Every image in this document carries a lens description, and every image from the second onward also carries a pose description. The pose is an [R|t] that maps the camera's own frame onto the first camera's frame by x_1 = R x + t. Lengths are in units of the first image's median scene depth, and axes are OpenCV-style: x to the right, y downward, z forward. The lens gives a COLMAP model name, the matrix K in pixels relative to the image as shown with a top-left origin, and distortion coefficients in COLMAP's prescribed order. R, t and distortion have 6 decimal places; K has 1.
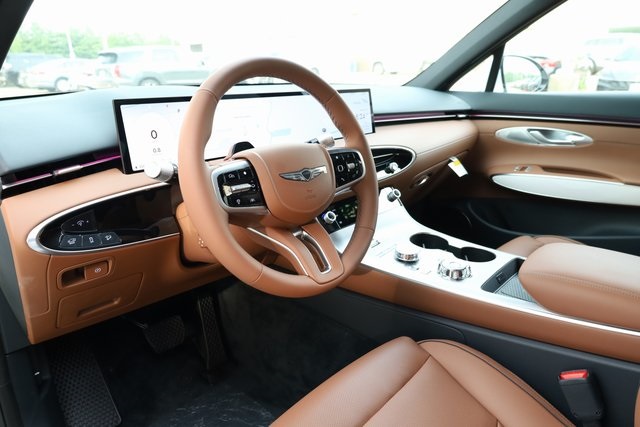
lens RADIAL K [[437.2, 0, 322.6], [0, 437.2, 212.9], [0, 0, 1]] dist [-0.005979, -0.000332]
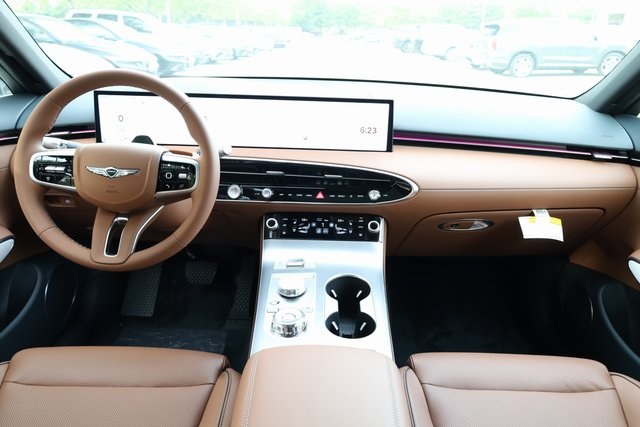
lens RADIAL K [[437.2, 0, 322.6], [0, 437.2, 212.9], [0, 0, 1]] dist [-0.005979, -0.000332]
pose [[0.668691, 0.300213, -0.680238, 0.665116], [-0.258874, 0.951626, 0.165506, -0.181728], [0.697019, 0.065424, 0.714061, 0.311746]]
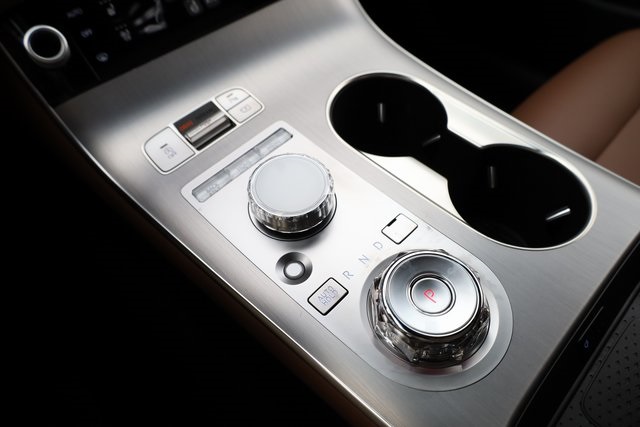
lens RADIAL K [[459.0, 0, 320.0], [0, 459.0, 213.5], [0, 0, 1]] dist [0.002953, 0.002040]
pose [[0.998456, 0.025480, -0.049350, 0.187670], [0.005855, 0.835315, 0.549740, -0.056010], [0.055230, -0.549180, 0.833877, 0.596468]]
